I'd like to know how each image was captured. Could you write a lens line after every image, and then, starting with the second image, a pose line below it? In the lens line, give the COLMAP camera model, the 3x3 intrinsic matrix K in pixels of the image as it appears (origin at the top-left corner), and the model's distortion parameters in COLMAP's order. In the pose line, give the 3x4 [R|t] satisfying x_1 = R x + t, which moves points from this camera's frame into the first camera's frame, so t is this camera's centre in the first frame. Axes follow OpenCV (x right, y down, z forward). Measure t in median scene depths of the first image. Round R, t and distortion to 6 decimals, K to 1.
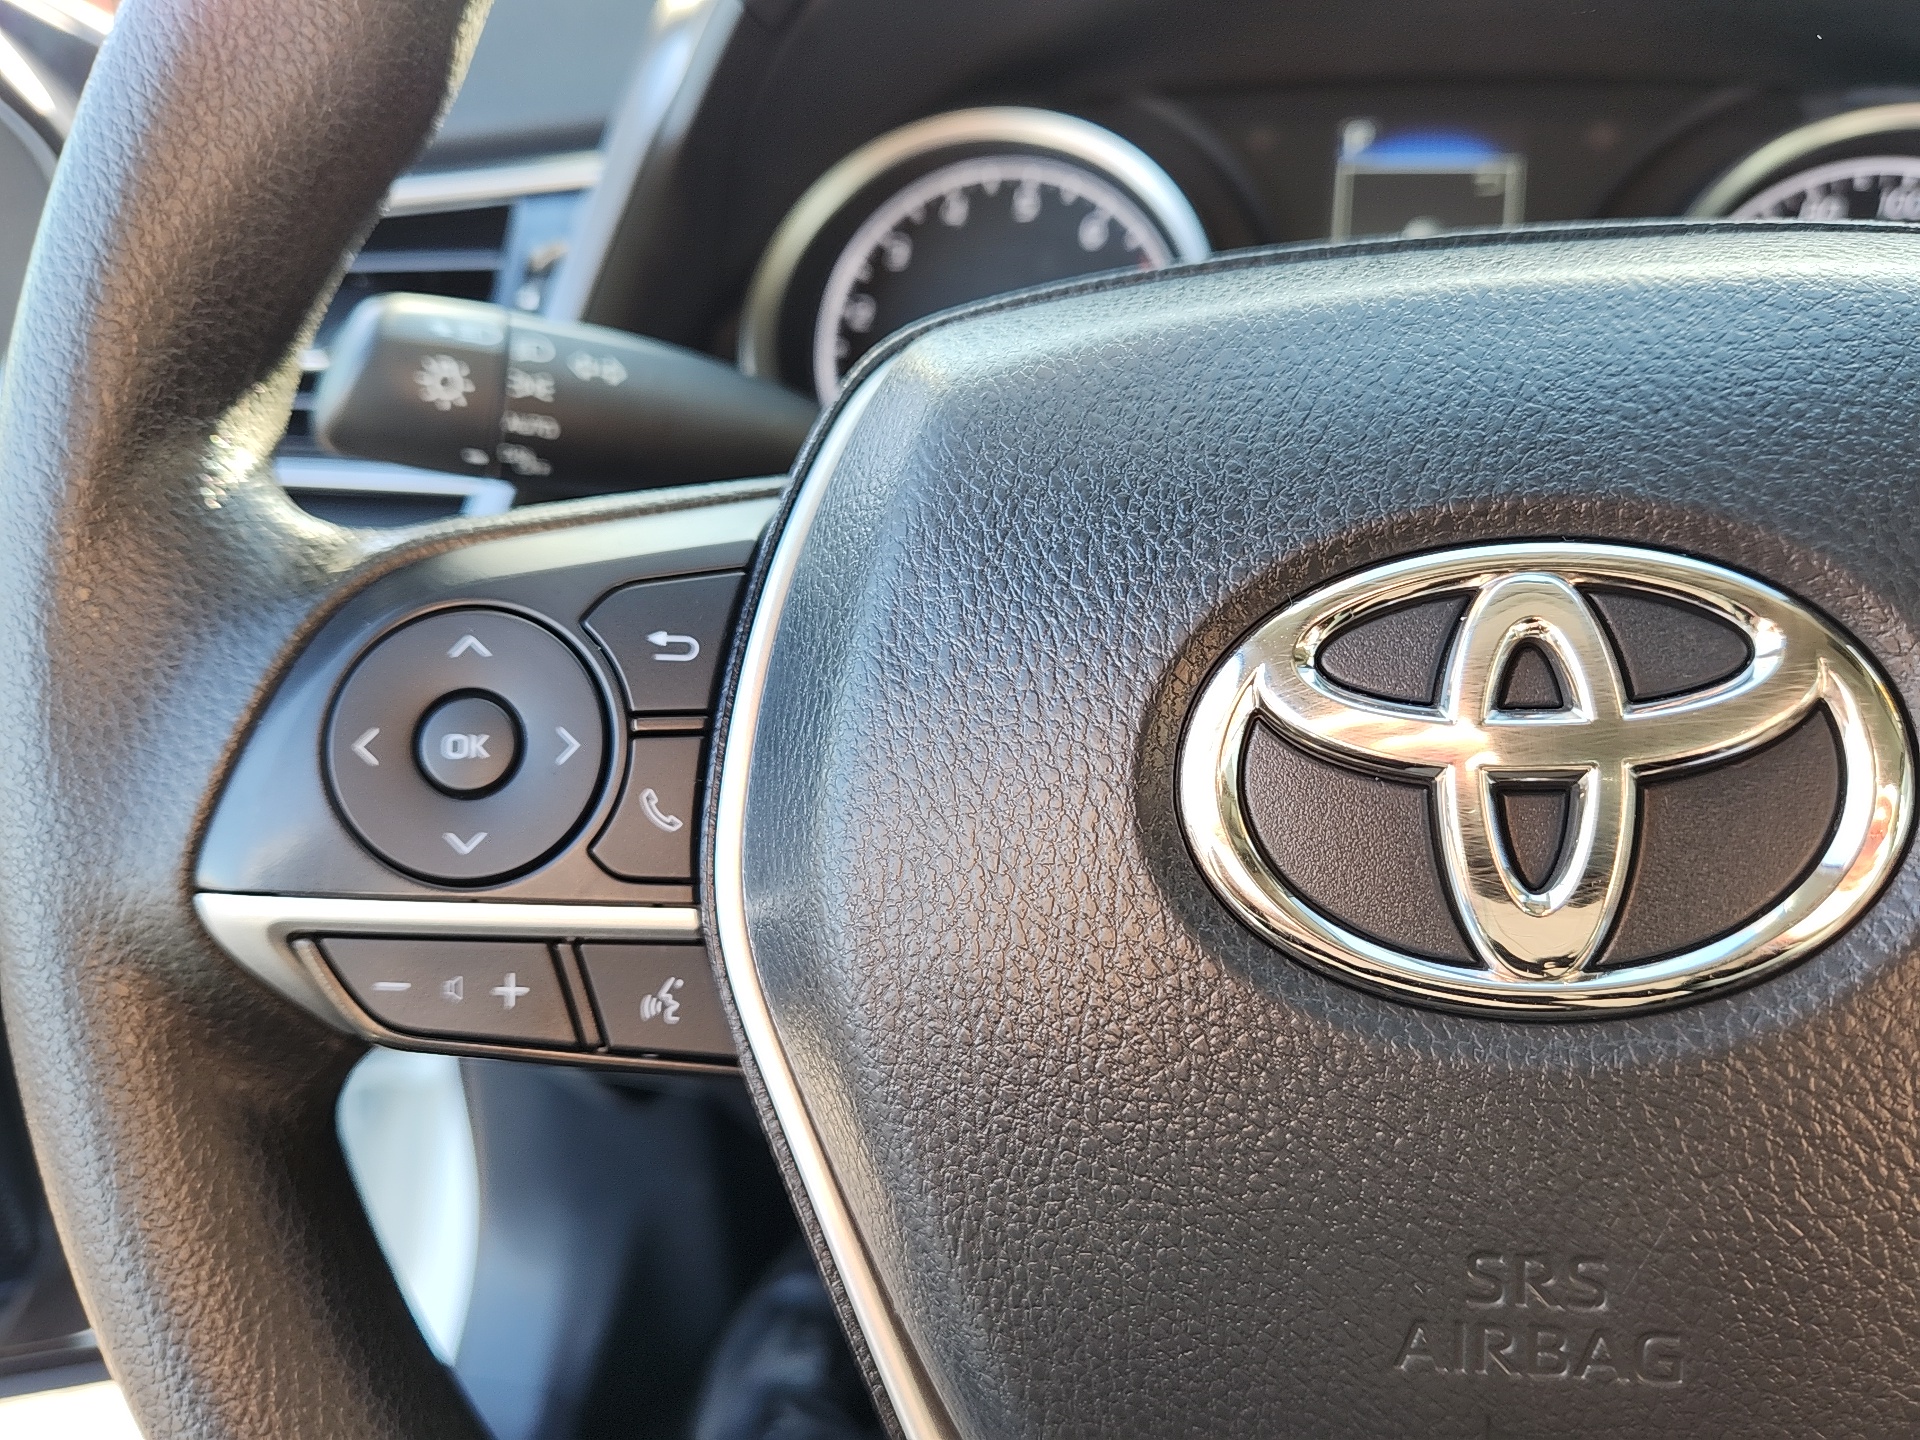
lens RADIAL K [[1533.4, 0, 1037.7], [0, 1533.4, 721.2], [0, 0, 1]] dist [-0.022447, -0.008954]
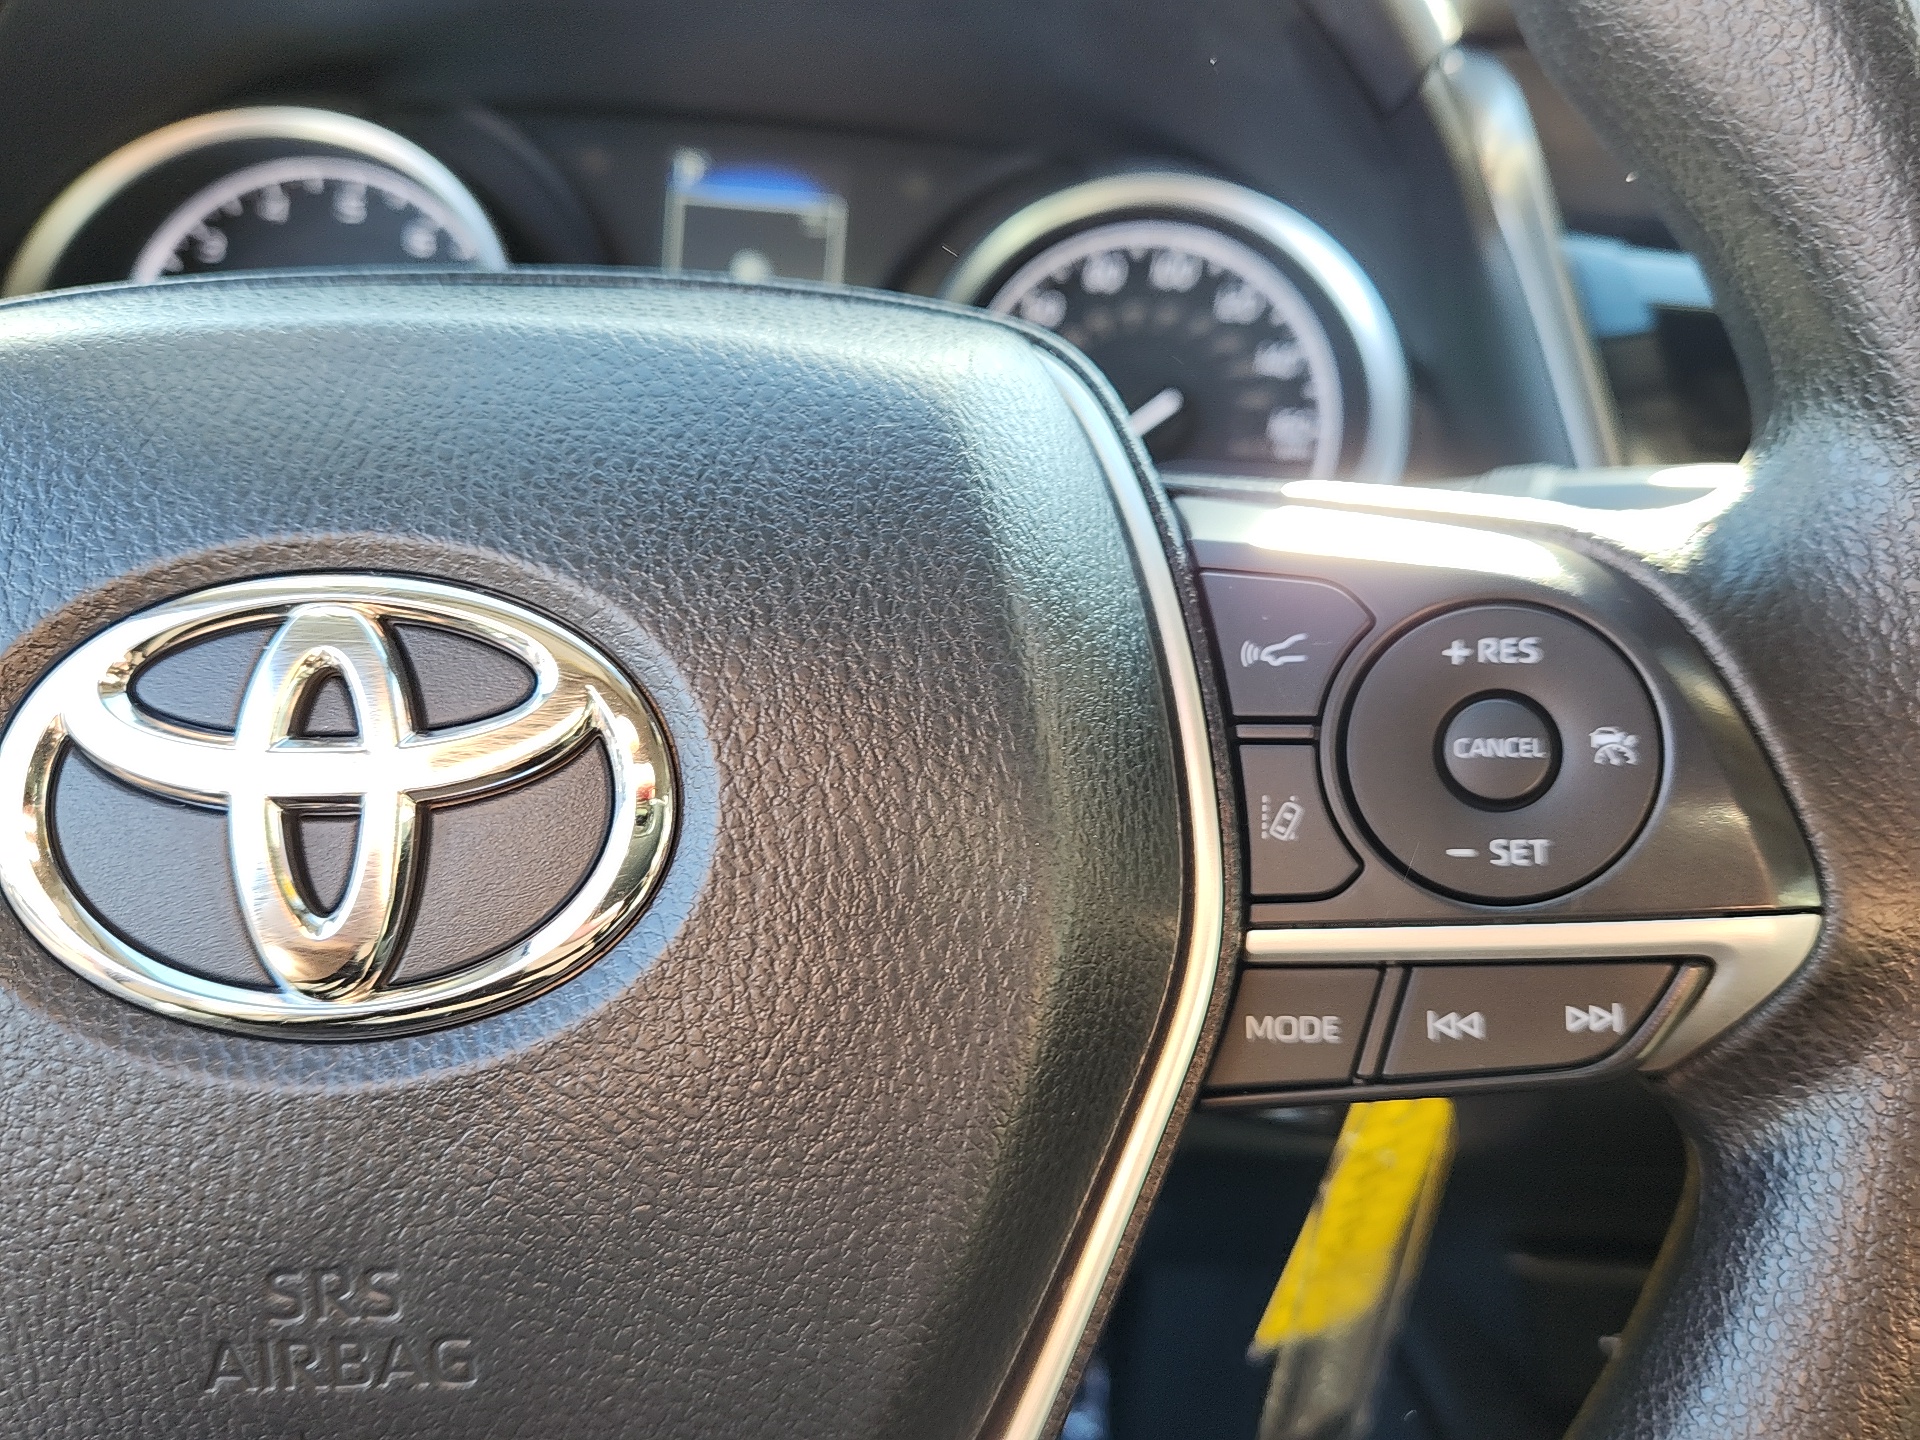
lens RADIAL K [[1533.4, 0, 1037.7], [0, 1533.4, 721.2], [0, 0, 1]] dist [-0.022447, -0.008954]
pose [[0.963420, 0.005713, 0.267935, 0.496155], [-0.002209, 0.999908, -0.013378, -0.005673], [-0.267987, 0.012297, 0.963344, -0.113723]]
